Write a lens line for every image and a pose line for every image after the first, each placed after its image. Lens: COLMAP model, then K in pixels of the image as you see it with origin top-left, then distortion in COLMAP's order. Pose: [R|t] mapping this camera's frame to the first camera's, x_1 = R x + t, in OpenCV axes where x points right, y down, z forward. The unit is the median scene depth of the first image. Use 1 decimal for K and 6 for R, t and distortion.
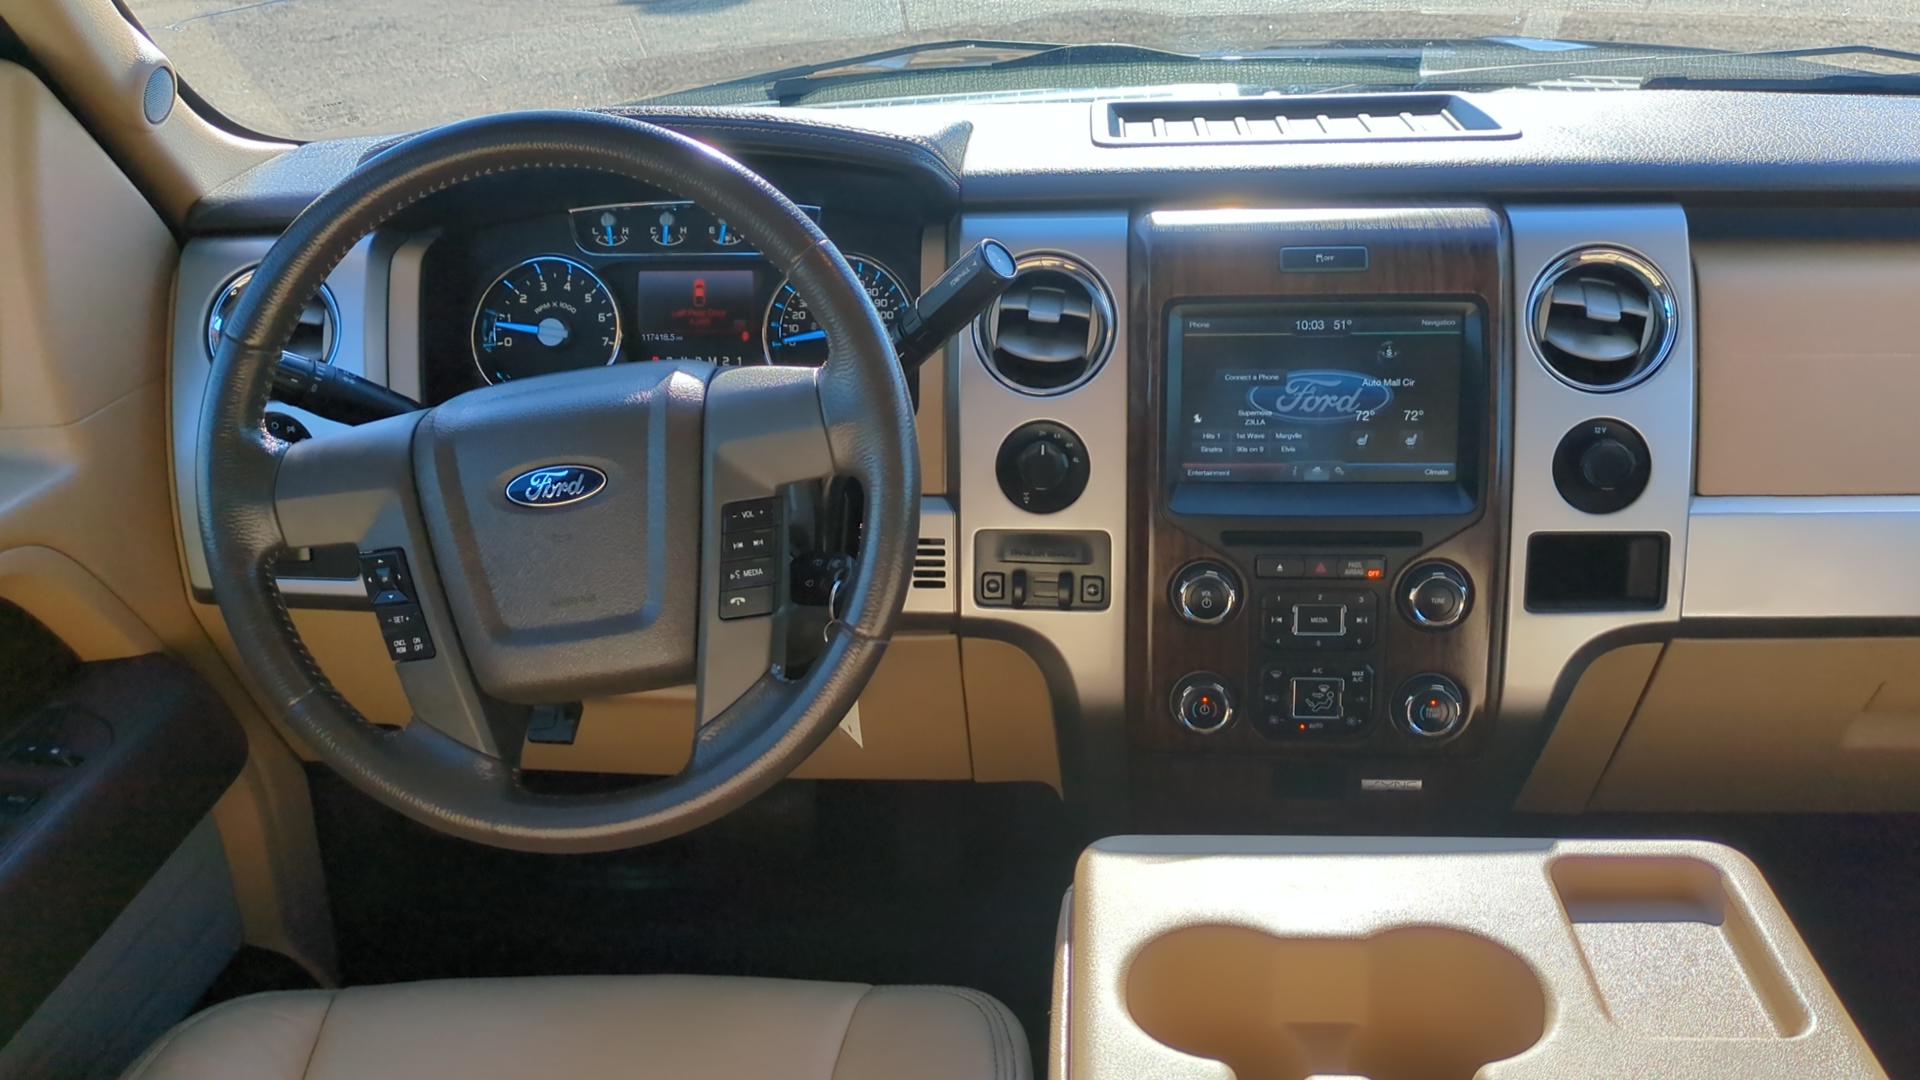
lens RADIAL K [[1633.6, 0, 974.3], [0, 1633.6, 548.8], [0, 0, 1]] dist [0.053485, -0.079276]
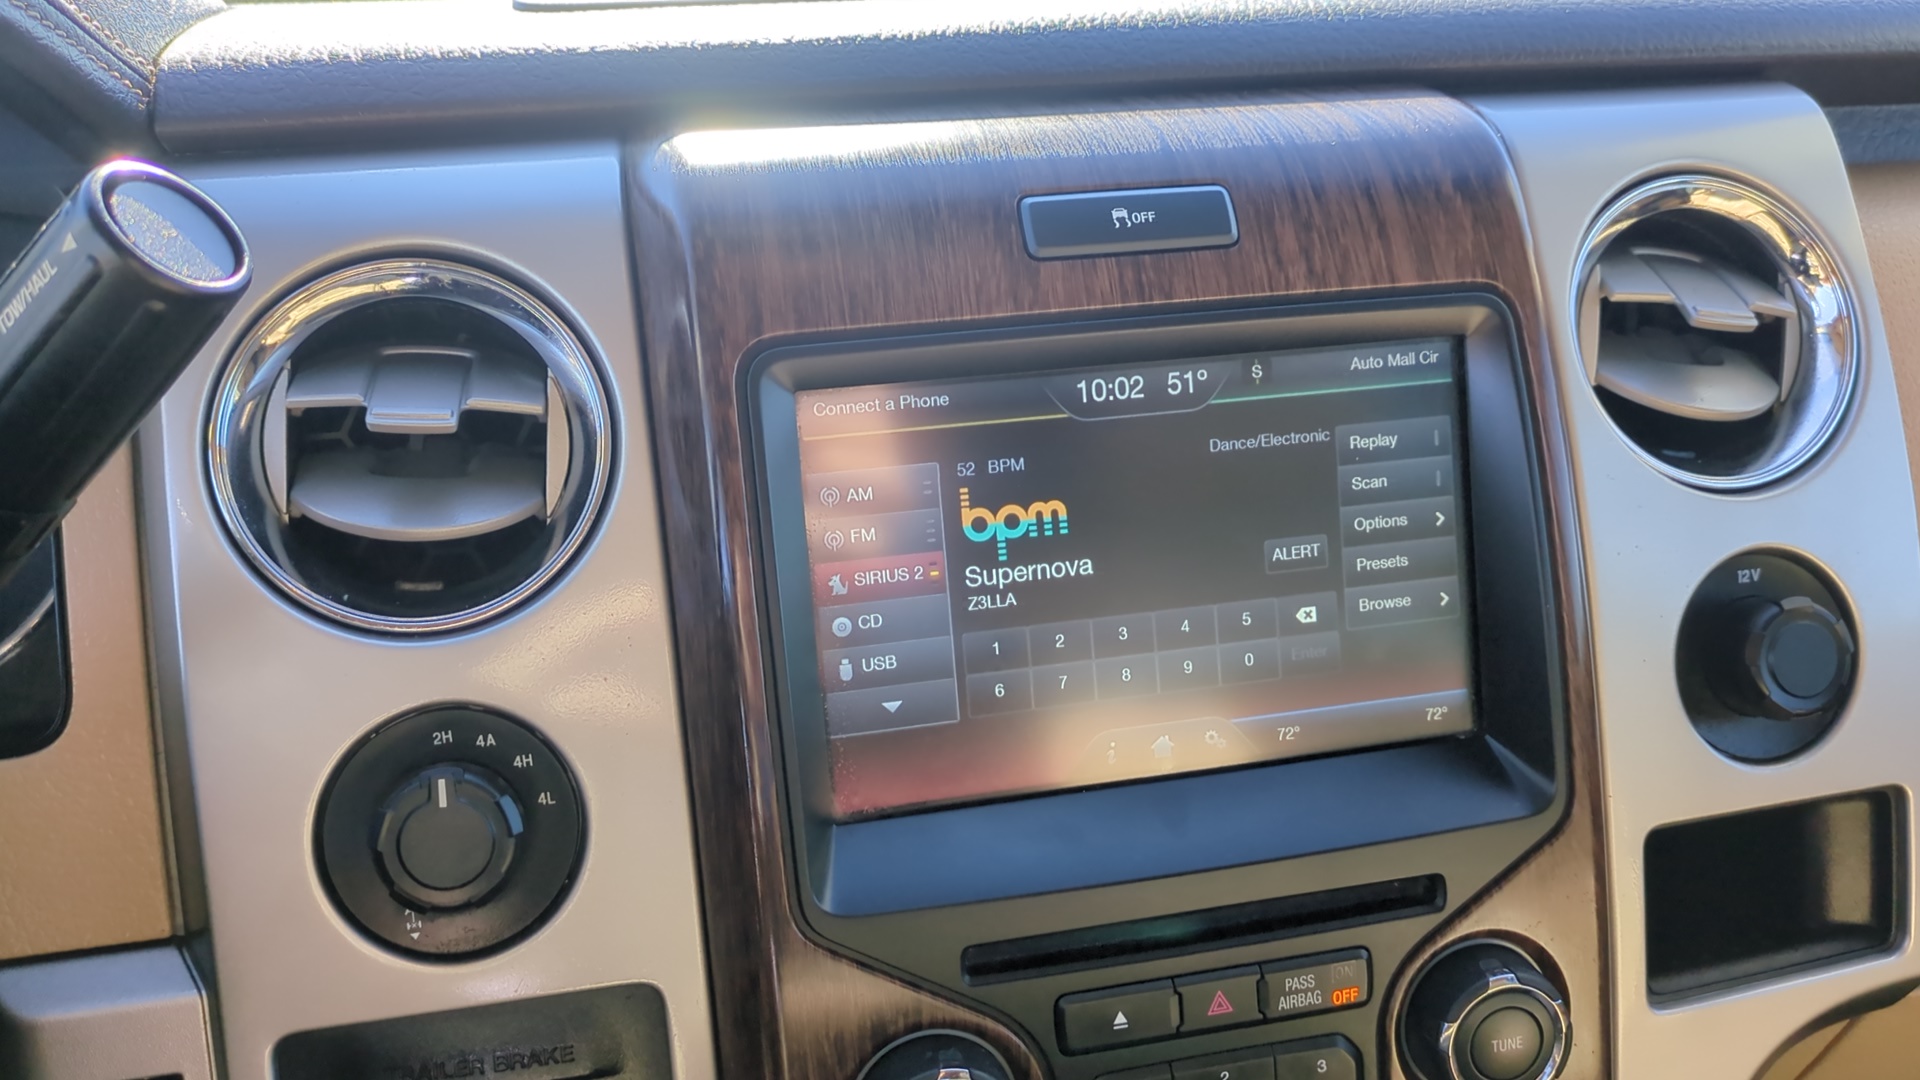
lens RADIAL K [[1633.6, 0, 965.8], [0, 1633.6, 548.3], [0, 0, 1]] dist [0.053485, -0.079276]
pose [[0.956366, -0.099609, 0.274667, 0.057223], [0.120151, 0.991003, -0.058964, -0.077649], [-0.266322, 0.089393, 0.959730, 0.621666]]
